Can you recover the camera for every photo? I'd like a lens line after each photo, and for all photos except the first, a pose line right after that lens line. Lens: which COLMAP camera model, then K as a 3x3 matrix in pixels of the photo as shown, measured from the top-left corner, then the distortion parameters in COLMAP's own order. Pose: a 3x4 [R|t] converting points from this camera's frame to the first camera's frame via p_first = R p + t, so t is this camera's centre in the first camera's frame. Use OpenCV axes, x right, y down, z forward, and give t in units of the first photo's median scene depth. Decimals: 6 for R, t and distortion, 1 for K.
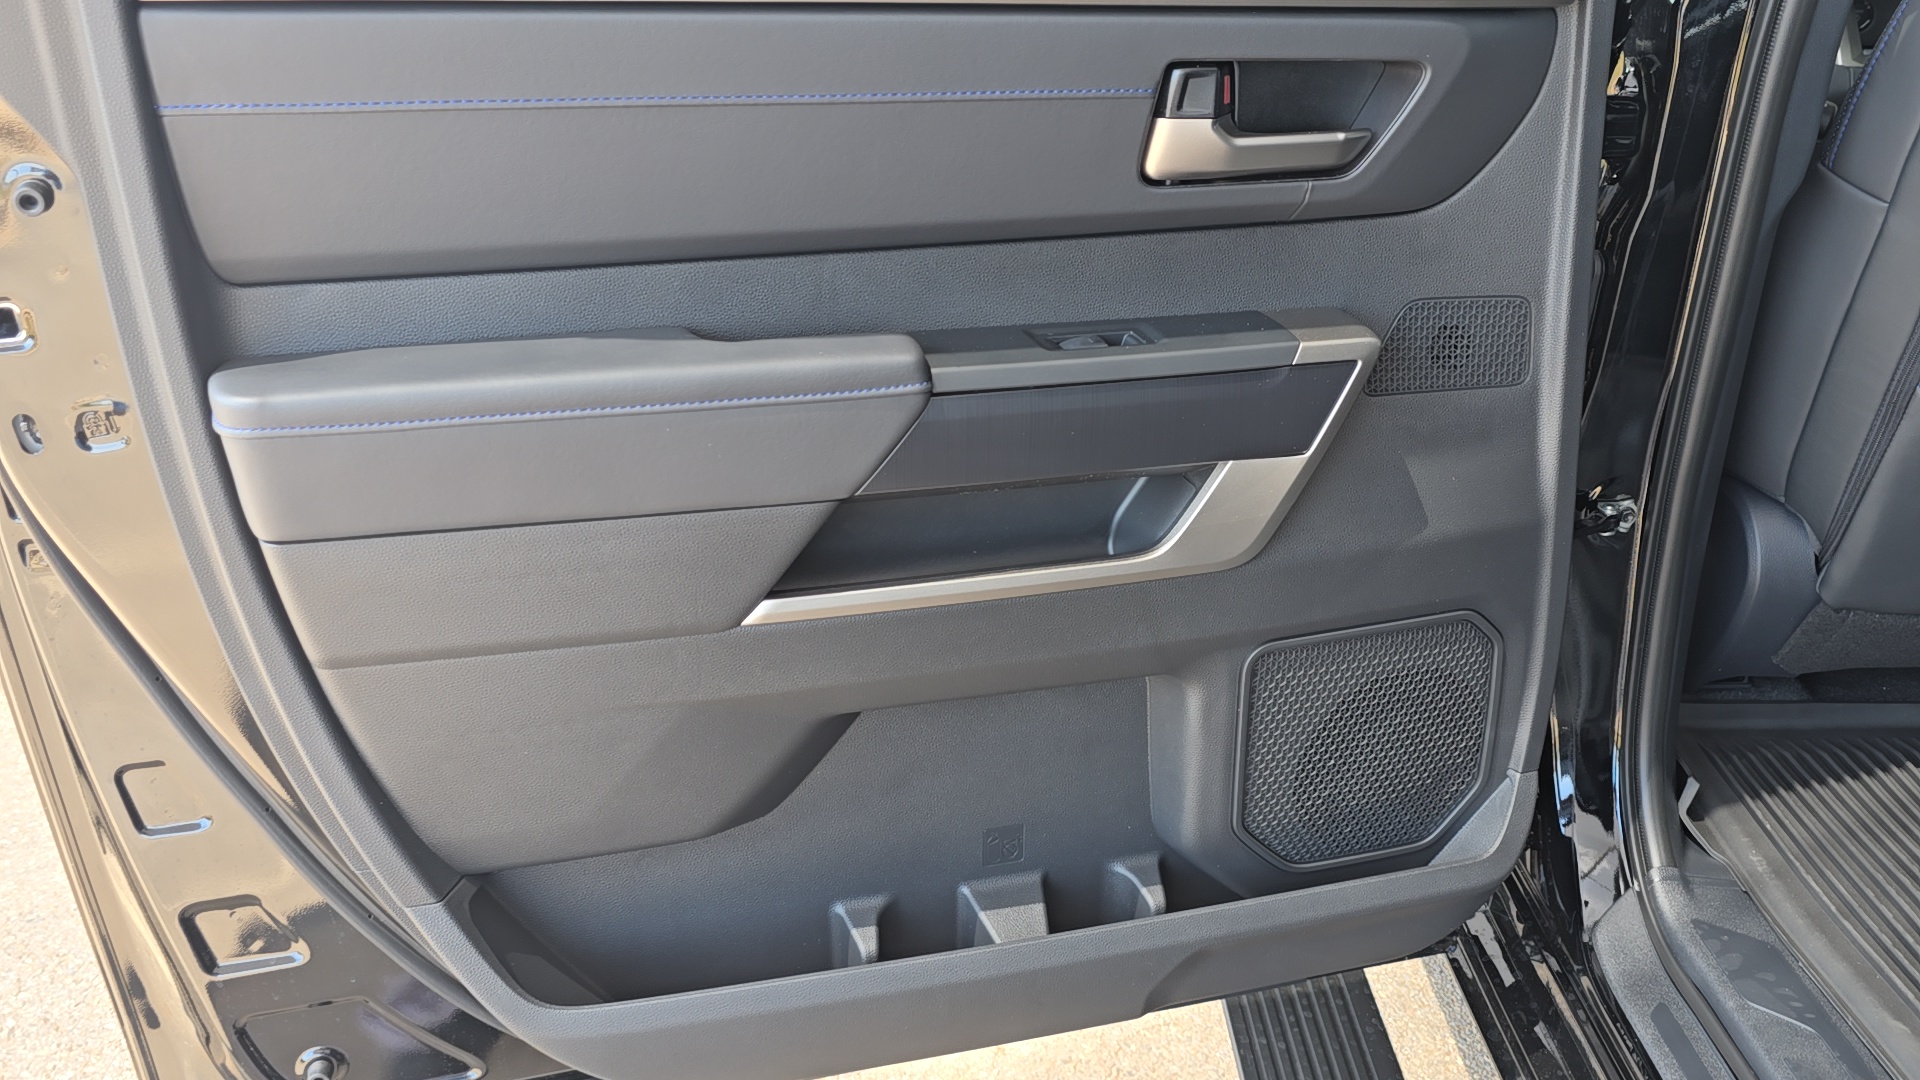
lens RADIAL K [[1603.3, 0, 979.0], [0, 1603.3, 530.3], [0, 0, 1]] dist [-0.024245, 0.014006]
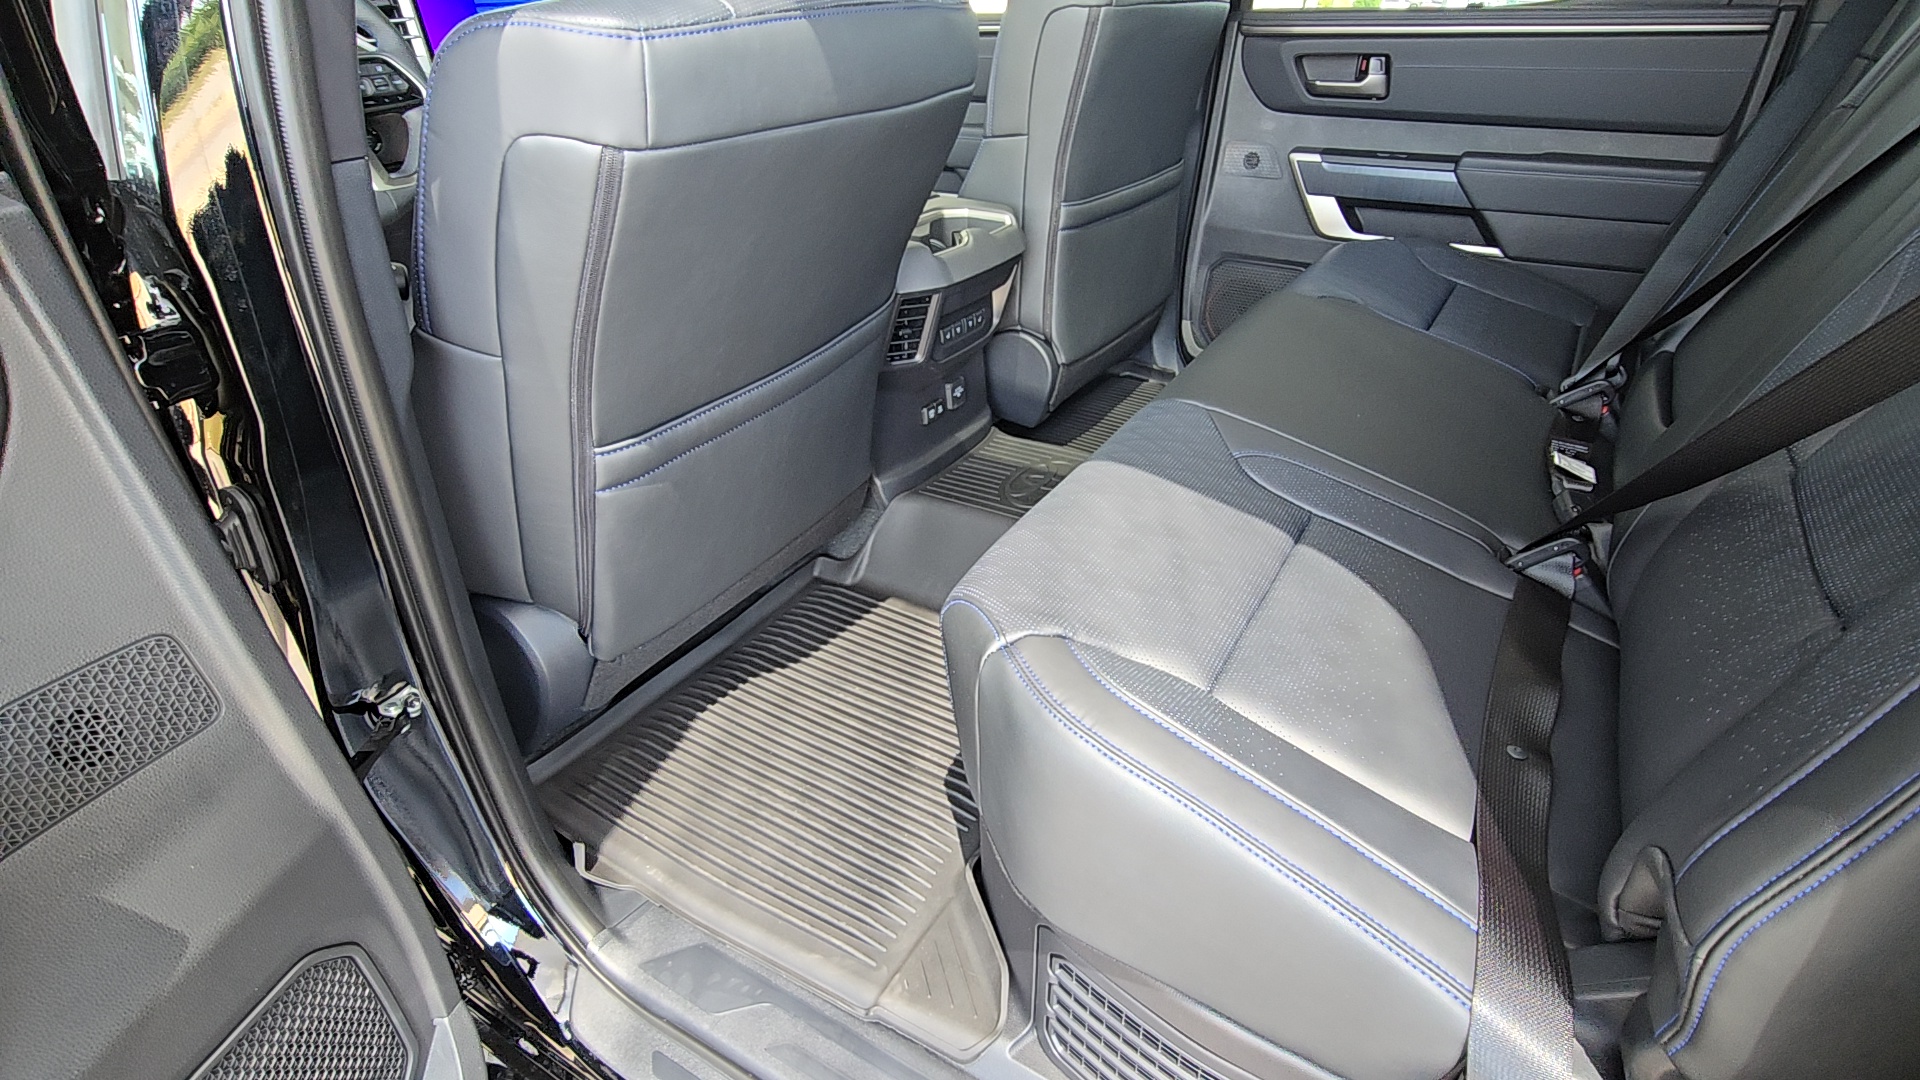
lens RADIAL K [[975.7, 0, 970.3], [0, 975.7, 547.2], [0, 0, 1]] dist [-0.000751, 0.001656]
pose [[0.533394, -0.437082, 0.724190, 0.192206], [0.348560, 0.893657, 0.282635, -0.154600], [-0.770712, 0.101668, 0.629020, 0.328129]]
